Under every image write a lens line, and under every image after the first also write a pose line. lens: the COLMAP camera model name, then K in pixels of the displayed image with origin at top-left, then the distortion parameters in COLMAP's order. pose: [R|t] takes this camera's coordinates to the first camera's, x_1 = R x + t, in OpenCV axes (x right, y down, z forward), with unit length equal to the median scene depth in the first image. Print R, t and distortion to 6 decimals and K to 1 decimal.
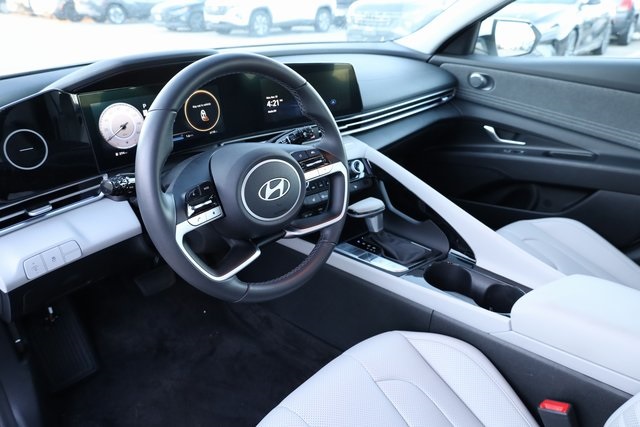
lens RADIAL K [[461.2, 0, 321.1], [0, 461.2, 213.3], [0, 0, 1]] dist [-0.009605, -0.005133]
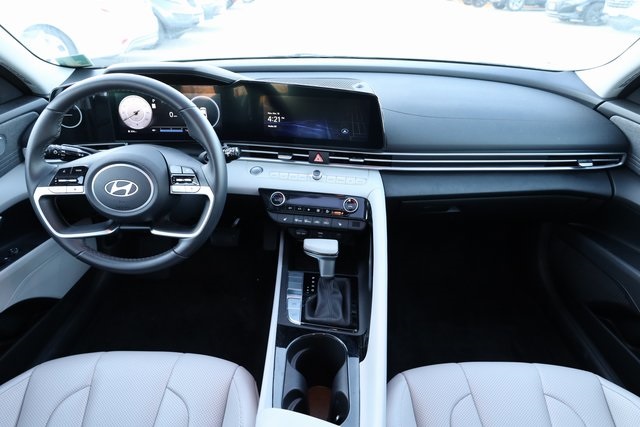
lens RADIAL K [[448.4, 0, 321.3], [0, 448.4, 213.4], [0, 0, 1]] dist [-0.021823, 0.009499]
pose [[0.656272, 0.350824, -0.668004, 0.699322], [-0.320560, 0.931098, 0.174066, -0.241739], [0.683043, 0.099901, 0.723513, 0.342499]]
